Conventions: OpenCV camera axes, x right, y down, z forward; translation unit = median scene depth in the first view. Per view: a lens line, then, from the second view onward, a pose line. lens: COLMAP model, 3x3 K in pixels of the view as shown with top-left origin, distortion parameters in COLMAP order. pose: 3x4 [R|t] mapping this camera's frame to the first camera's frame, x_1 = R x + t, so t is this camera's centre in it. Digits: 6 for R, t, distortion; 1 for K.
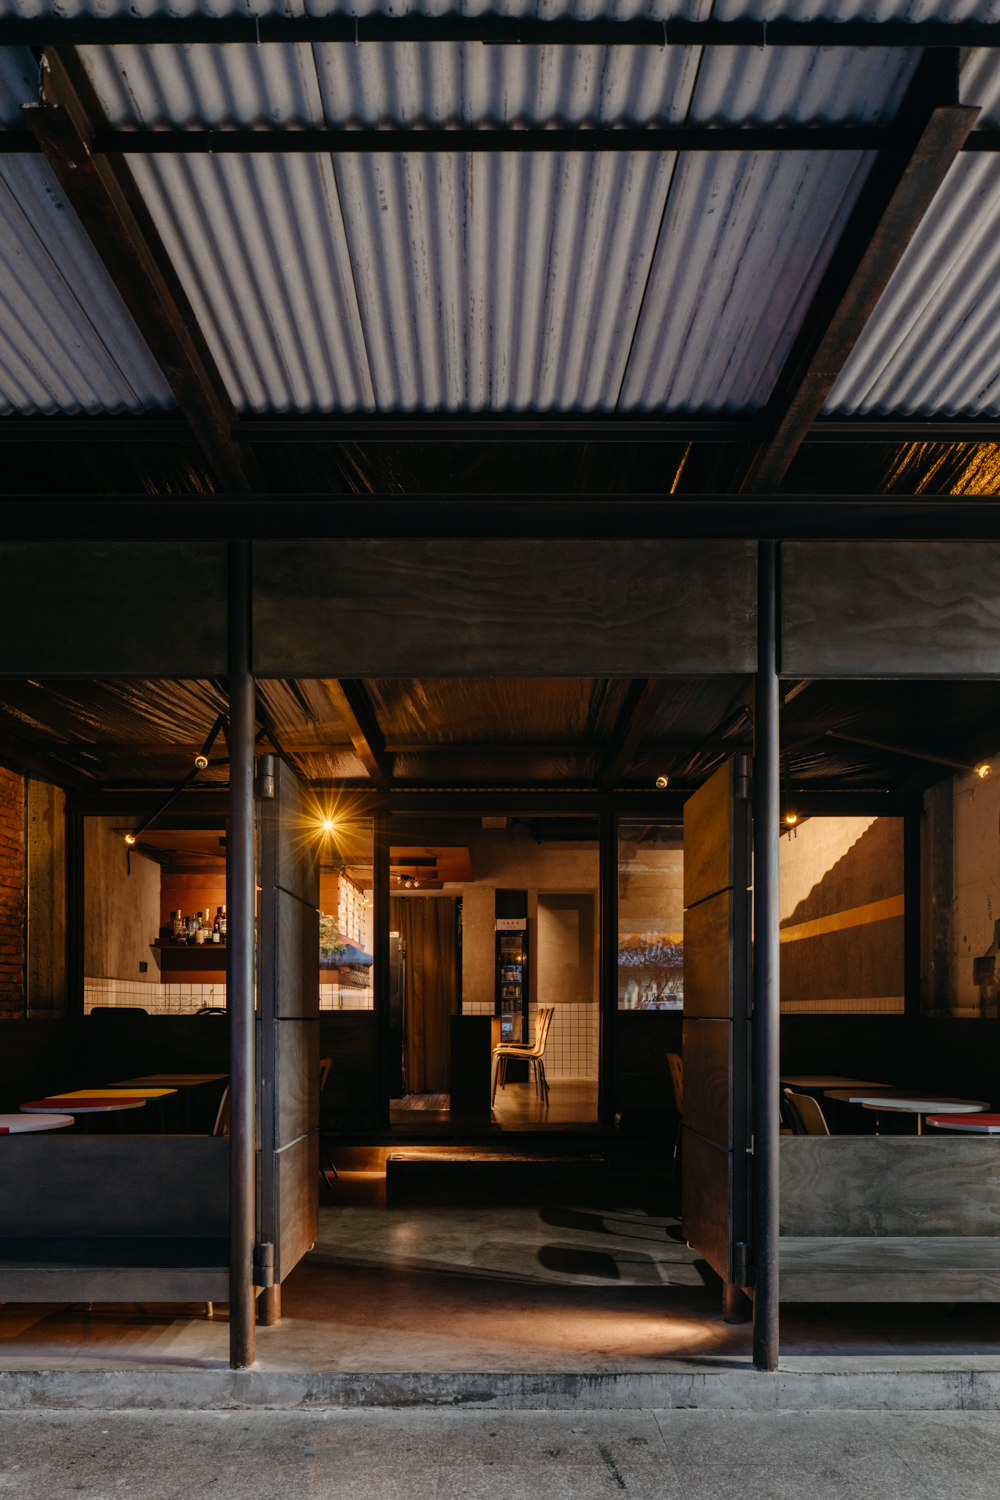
lens RADIAL K [[1047.1, 0, 502.2], [0, 1047.1, 813.0], [0, 0, 1]] dist [-0.004130, -0.004887]
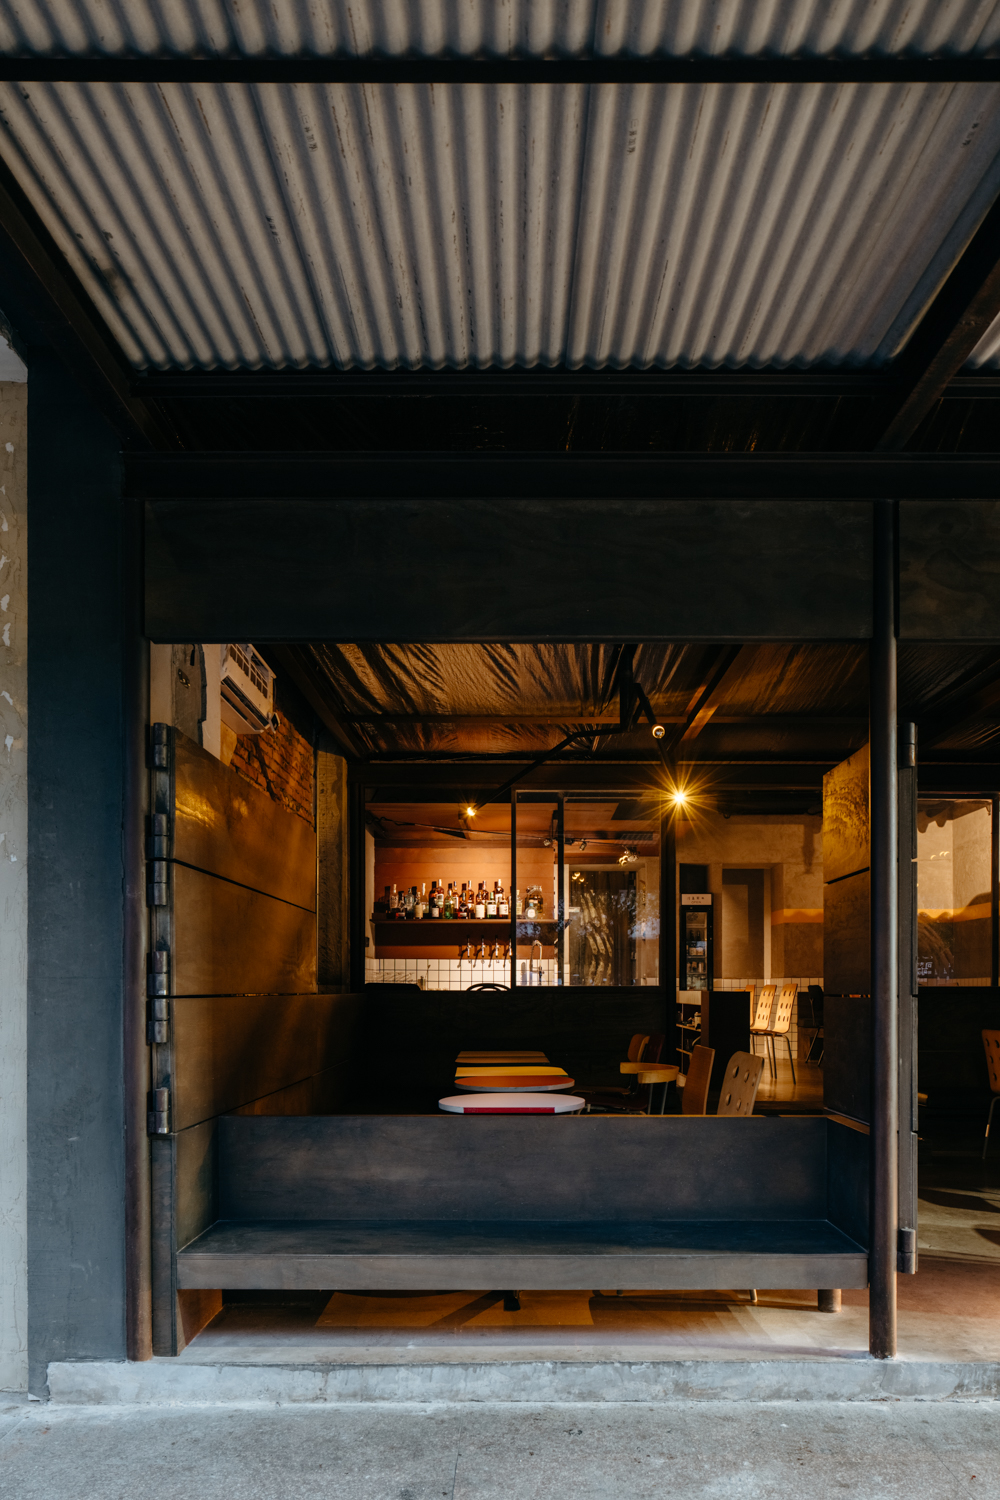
lens RADIAL K [[1061.1, 0, 536.2], [0, 1061.1, 809.2], [0, 0, 1]] dist [0.134923, -0.161340]
pose [[0.999954, 0.001990, 0.009398, -0.568441], [-0.002195, 0.999758, 0.021883, 0.000362], [-0.009352, -0.021903, 0.999716, 0.002714]]
